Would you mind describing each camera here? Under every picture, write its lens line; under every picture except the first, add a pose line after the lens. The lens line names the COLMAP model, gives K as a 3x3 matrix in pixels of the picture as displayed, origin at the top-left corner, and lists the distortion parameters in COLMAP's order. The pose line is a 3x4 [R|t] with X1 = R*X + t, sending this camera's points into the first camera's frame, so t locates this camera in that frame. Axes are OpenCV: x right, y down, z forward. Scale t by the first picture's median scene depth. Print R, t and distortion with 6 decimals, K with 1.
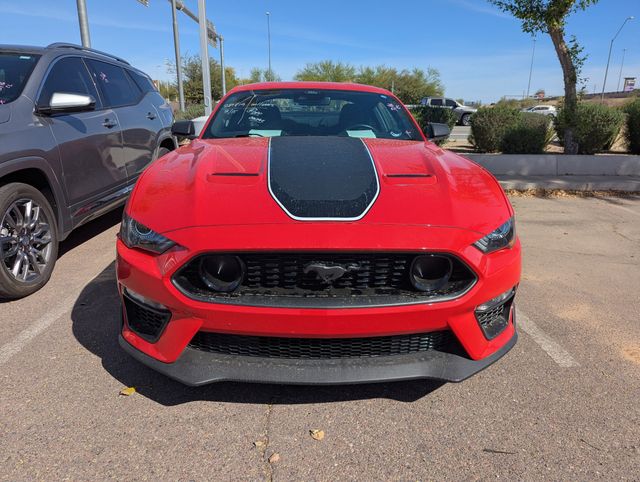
lens RADIAL K [[480.8, 0, 320.0], [0, 480.8, 241.0], [0, 0, 1]] dist [0.029427, -0.006584]
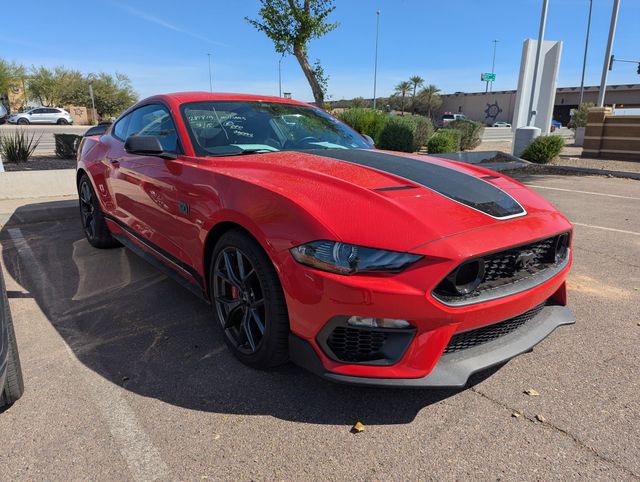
lens RADIAL K [[480.8, 0, 320.0], [0, 480.8, 241.0], [0, 0, 1]] dist [0.029427, -0.006584]
pose [[0.788390, -0.149479, 0.596738, -0.238010], [0.157242, 0.986772, 0.039438, -0.023696], [-0.594740, 0.062740, 0.801466, 0.065414]]
